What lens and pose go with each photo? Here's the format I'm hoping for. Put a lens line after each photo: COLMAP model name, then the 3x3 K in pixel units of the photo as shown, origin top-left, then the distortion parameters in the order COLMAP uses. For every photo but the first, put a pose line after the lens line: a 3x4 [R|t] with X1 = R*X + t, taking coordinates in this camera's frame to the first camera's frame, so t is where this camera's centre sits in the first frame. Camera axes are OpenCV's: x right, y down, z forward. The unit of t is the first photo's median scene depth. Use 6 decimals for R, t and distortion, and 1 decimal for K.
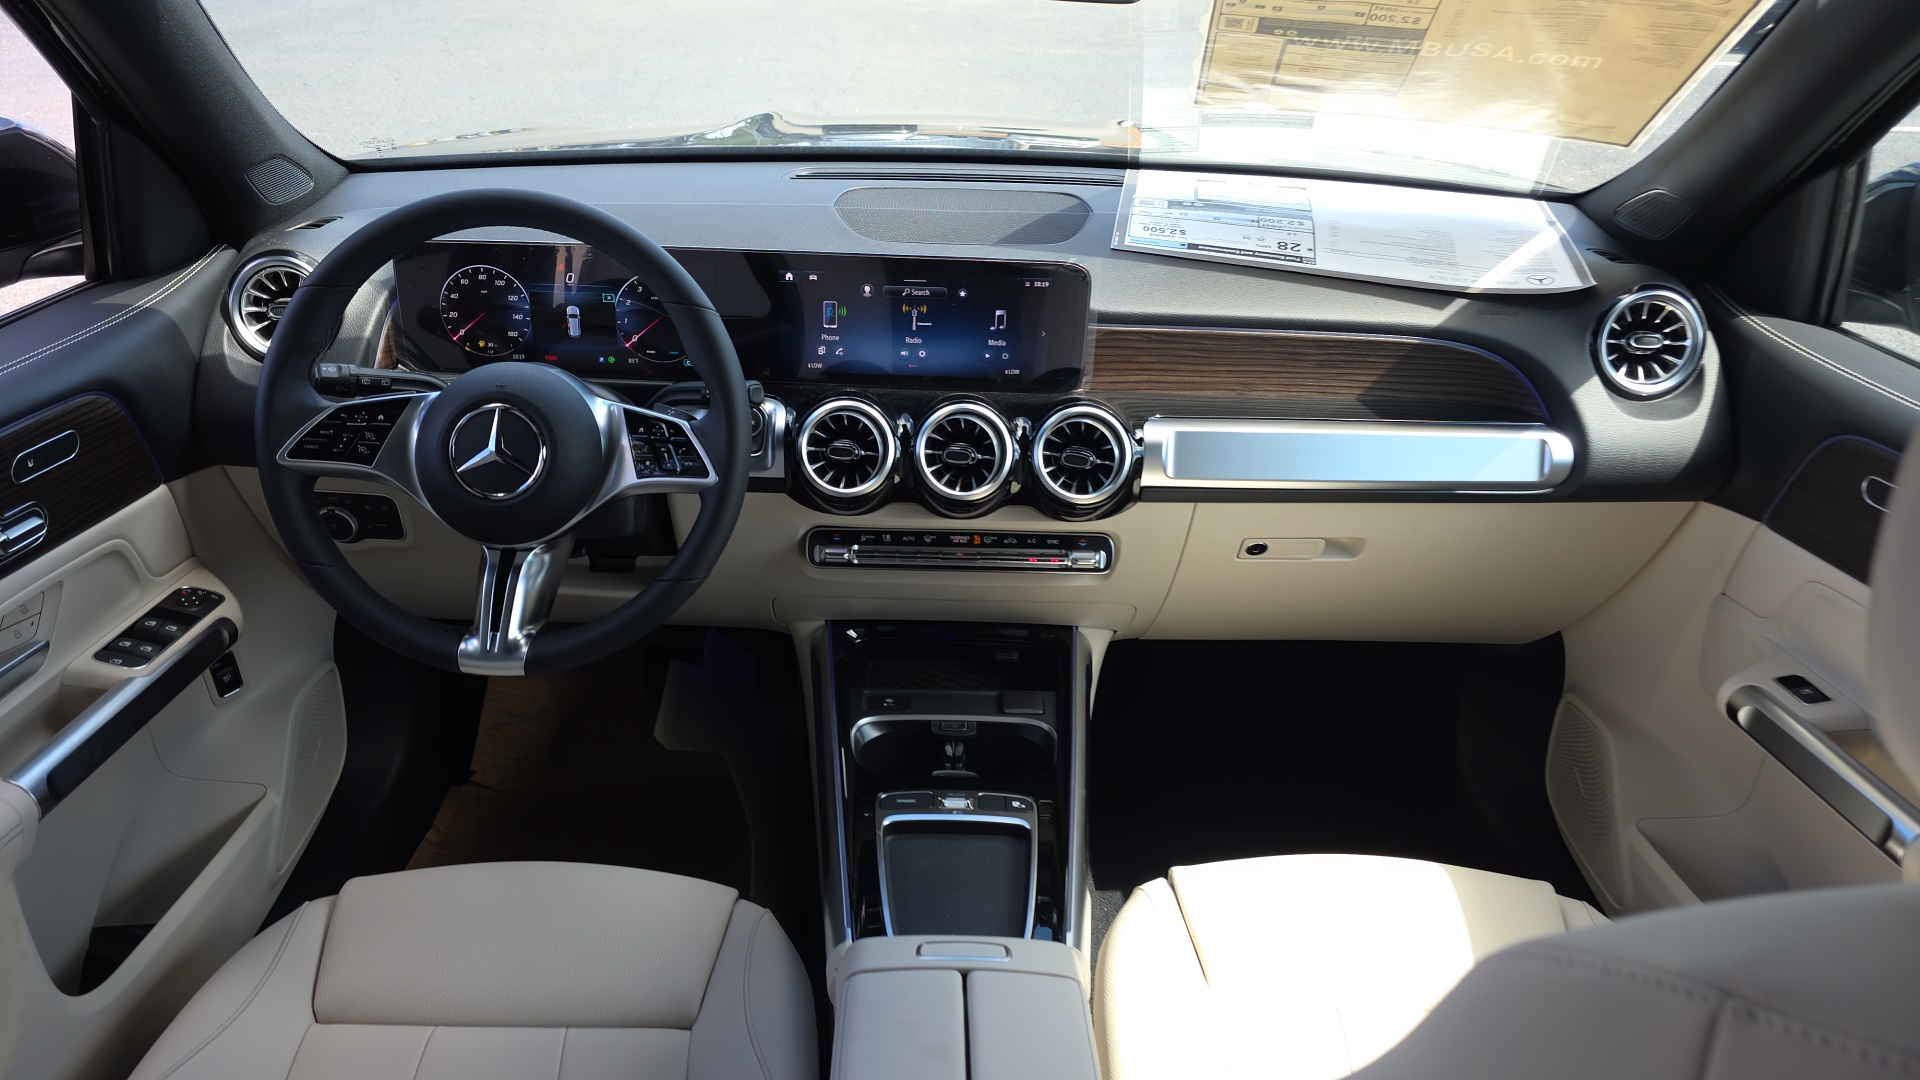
lens RADIAL K [[1290.3, 0, 921.0], [0, 1290.3, 549.4], [0, 0, 1]] dist [0.044841, -0.050382]
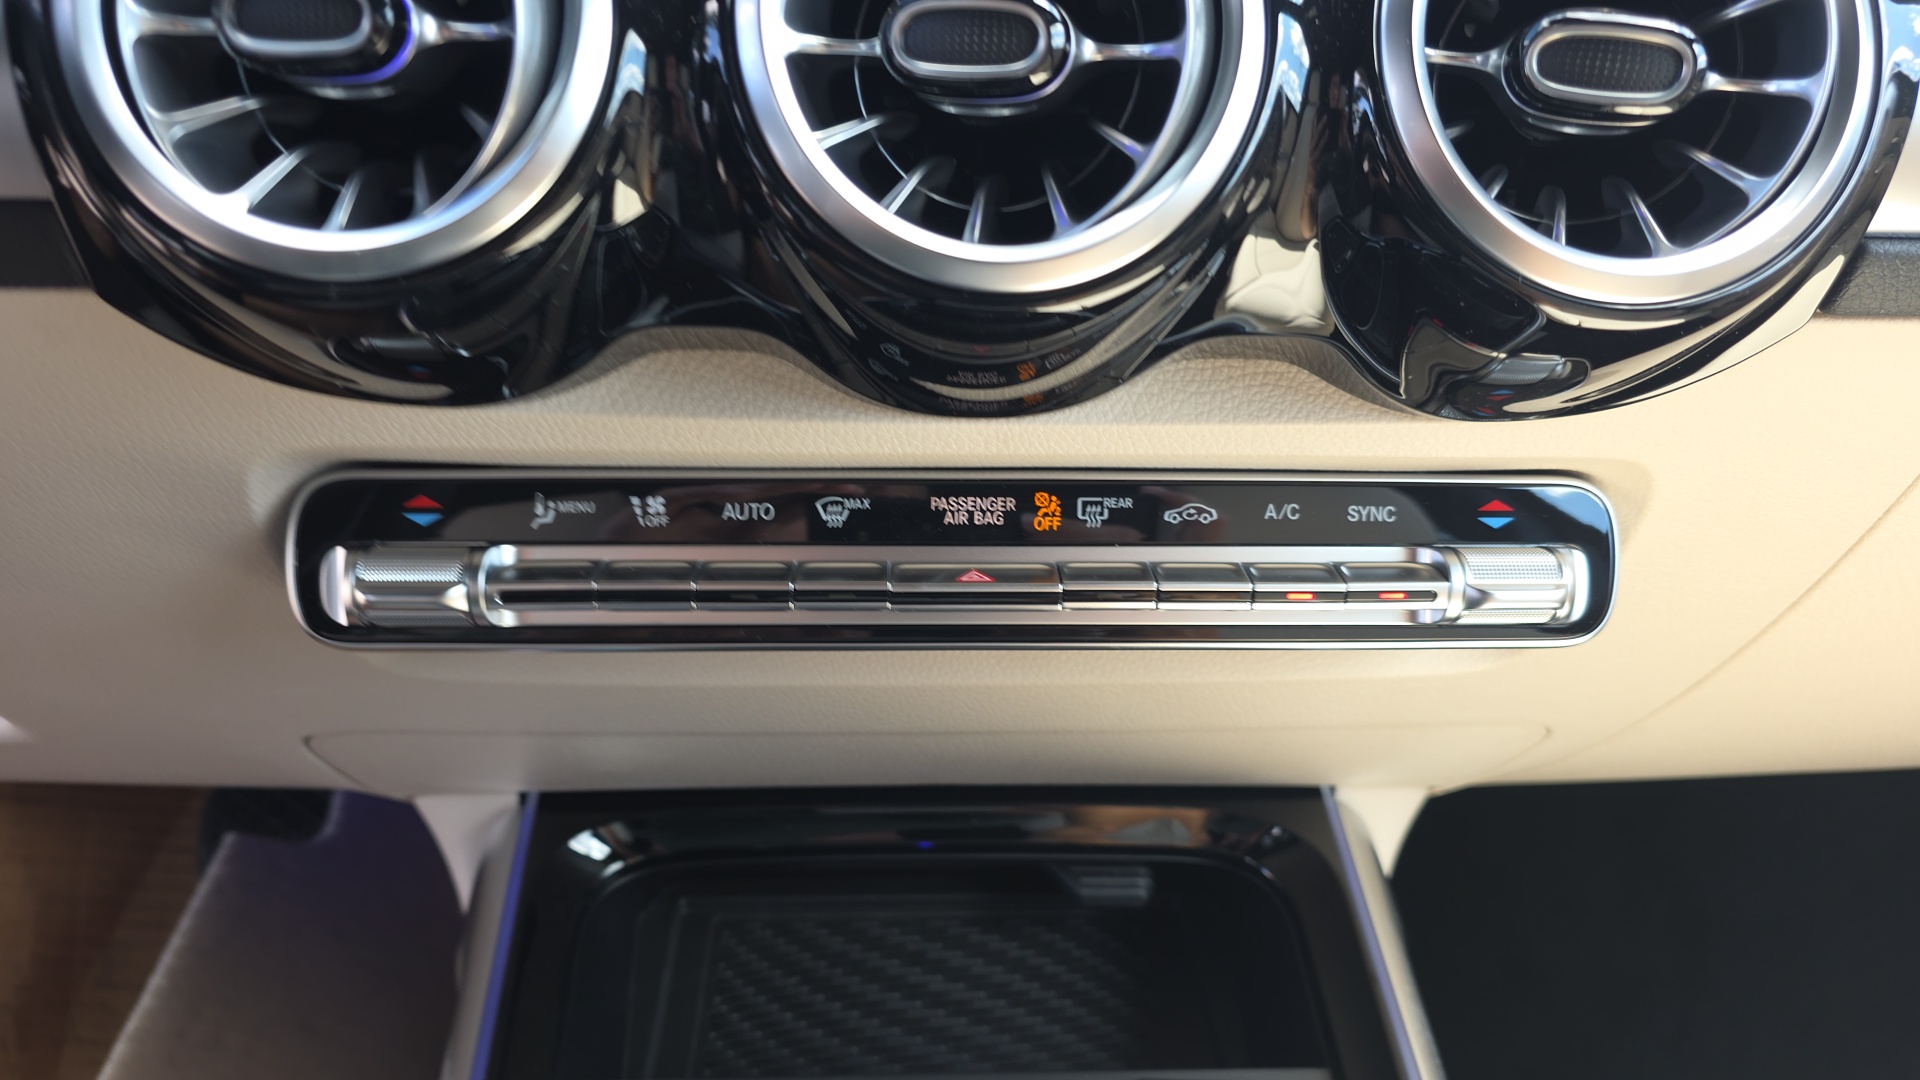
lens RADIAL K [[1290.3, 0, 960.7], [0, 1290.3, 537.3], [0, 0, 1]] dist [0.044841, -0.050382]
pose [[0.998296, -0.017534, 0.055663, 0.015545], [0.017294, 0.999839, 0.004786, -0.004360], [-0.055738, -0.003815, 0.998438, 0.787967]]
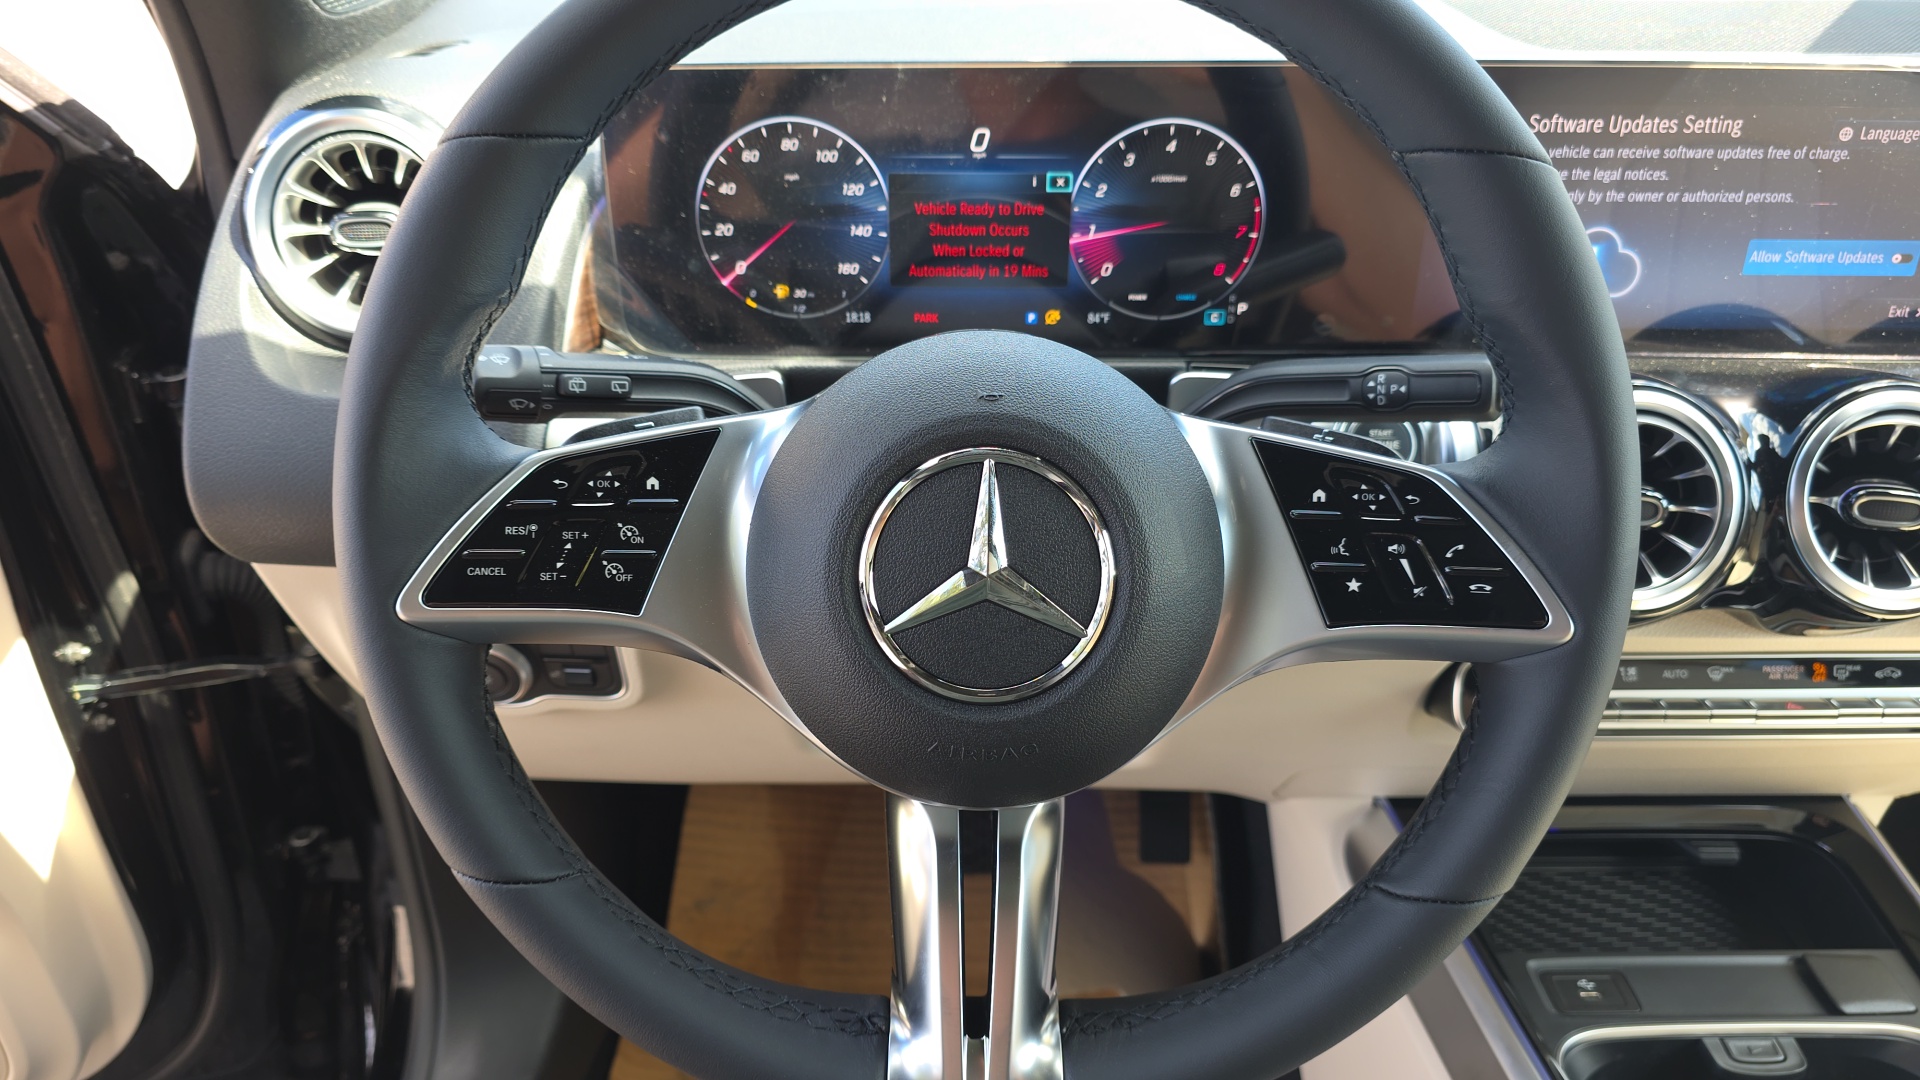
lens RADIAL K [[1290.3, 0, 949.6], [0, 1290.3, 553.1], [0, 0, 1]] dist [0.044841, -0.050382]
pose [[0.999596, -0.025539, -0.012444, -0.275769], [0.025979, 0.998992, 0.036599, -0.079144], [0.011496, -0.036908, 0.999253, 0.528629]]
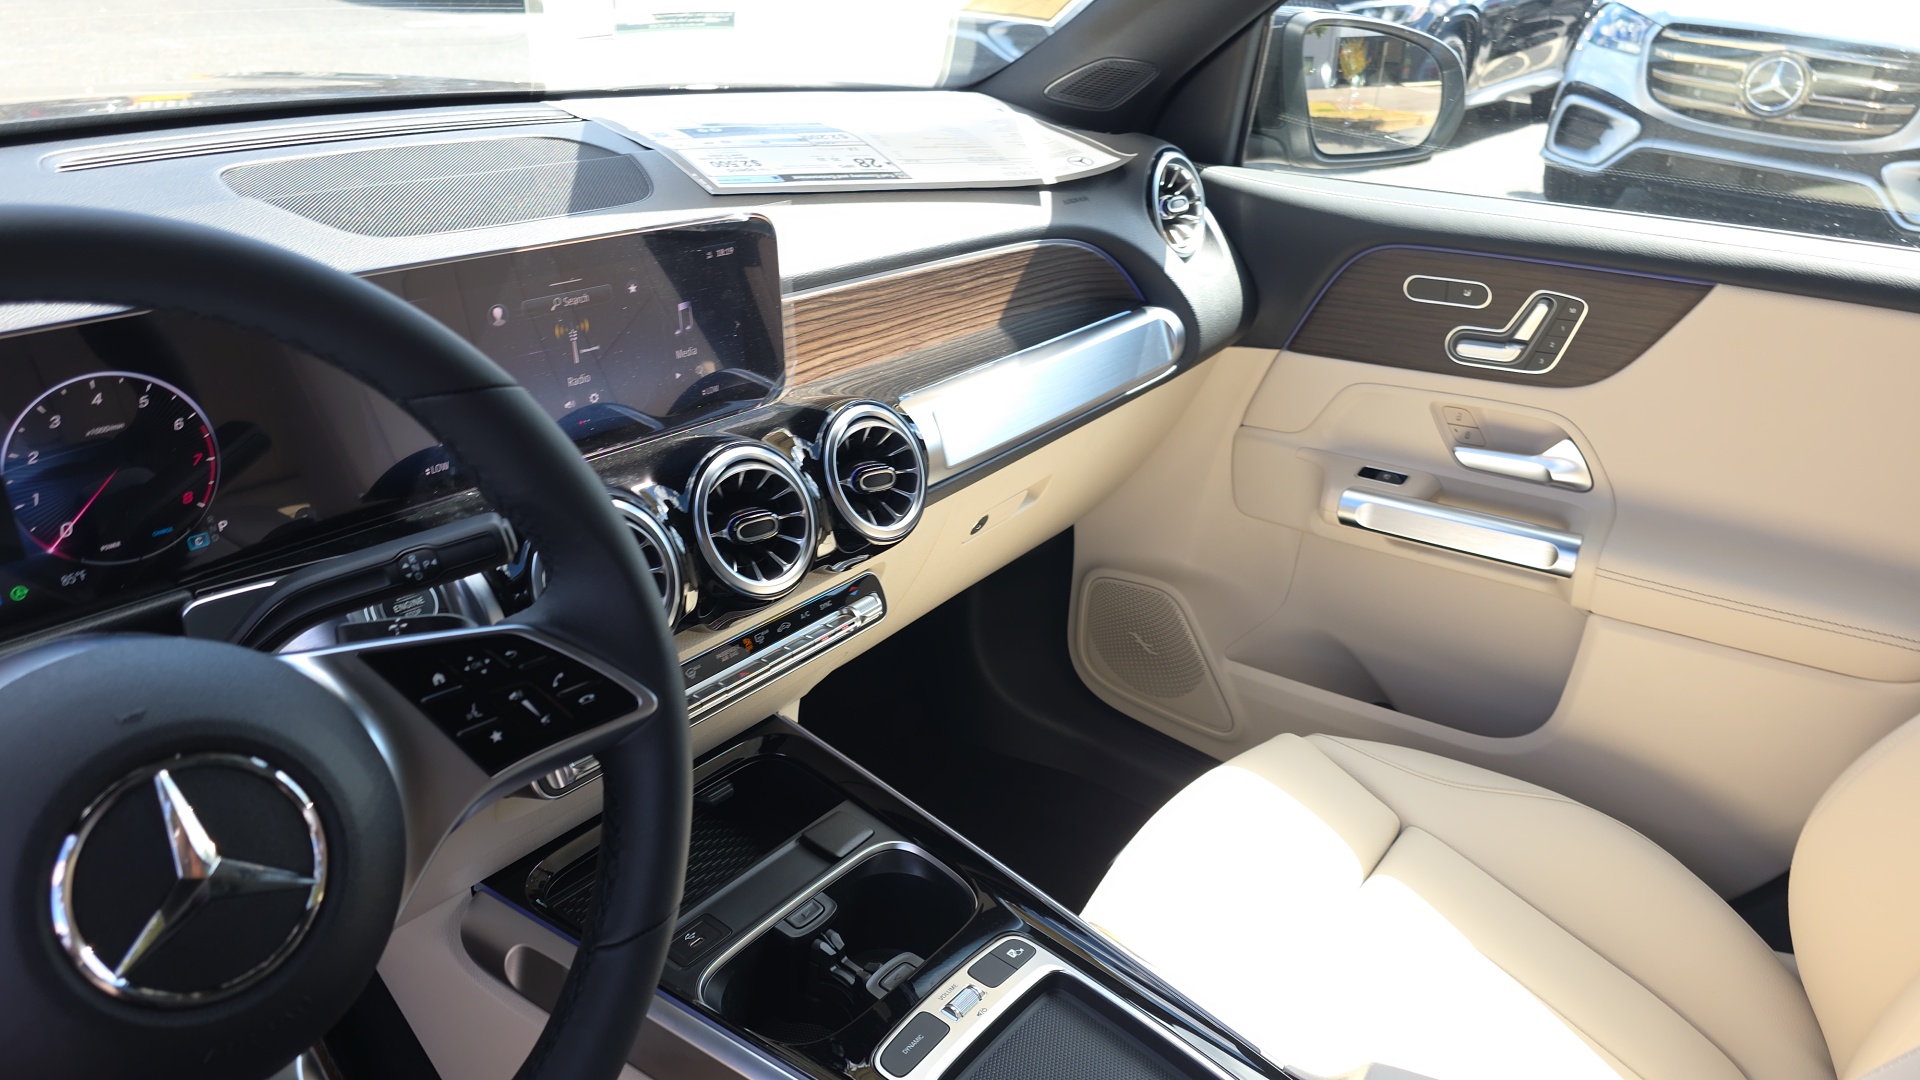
lens RADIAL K [[1290.3, 0, 948.6], [0, 1290.3, 543.3], [0, 0, 1]] dist [0.044841, -0.050382]
pose [[0.616854, -0.335416, 0.712030, -0.357271], [0.329766, 0.931559, 0.153143, -0.127095], [-0.714665, 0.140336, 0.685245, 0.471680]]
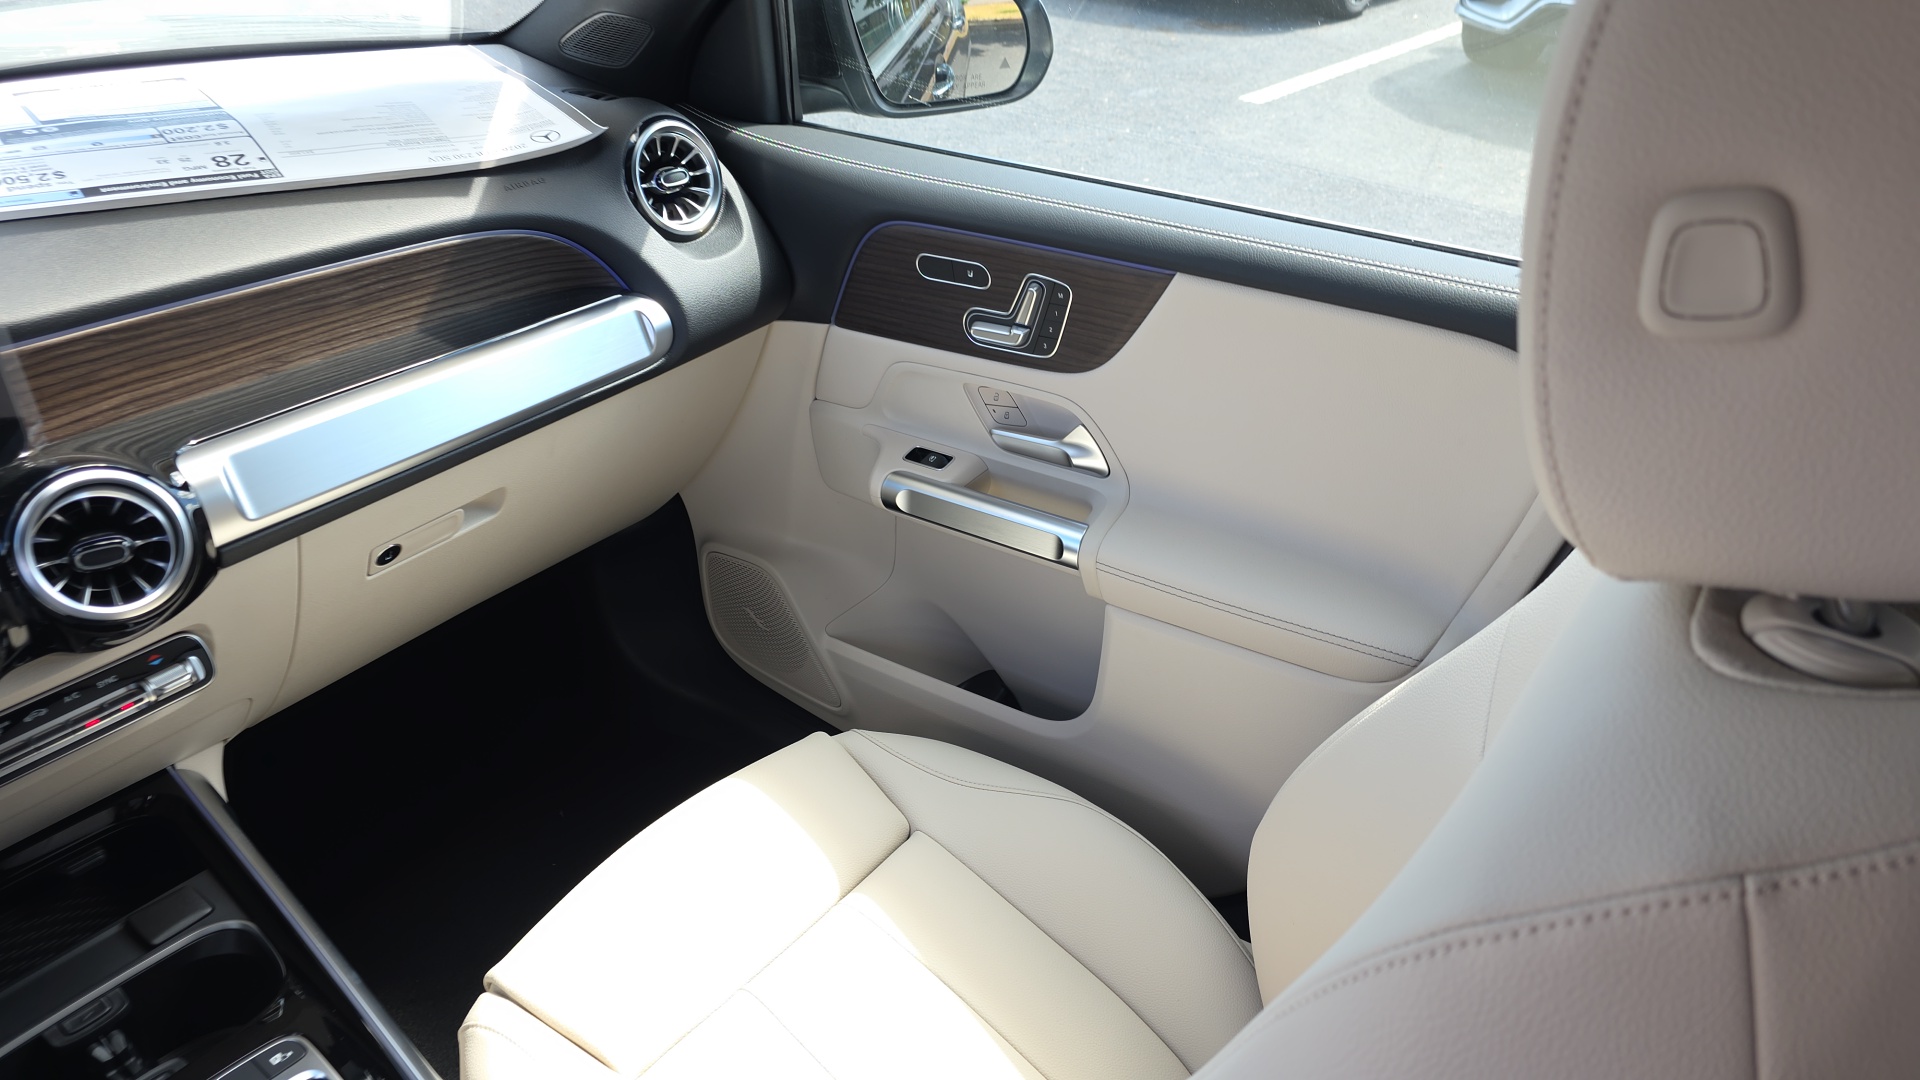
lens RADIAL K [[1290.3, 0, 980.3], [0, 1290.3, 513.1], [0, 0, 1]] dist [0.044841, -0.050382]
pose [[0.584575, -0.411407, 0.699298, -0.064922], [0.349963, 0.905459, 0.240144, -0.088079], [-0.731982, 0.104346, 0.673286, 0.236365]]
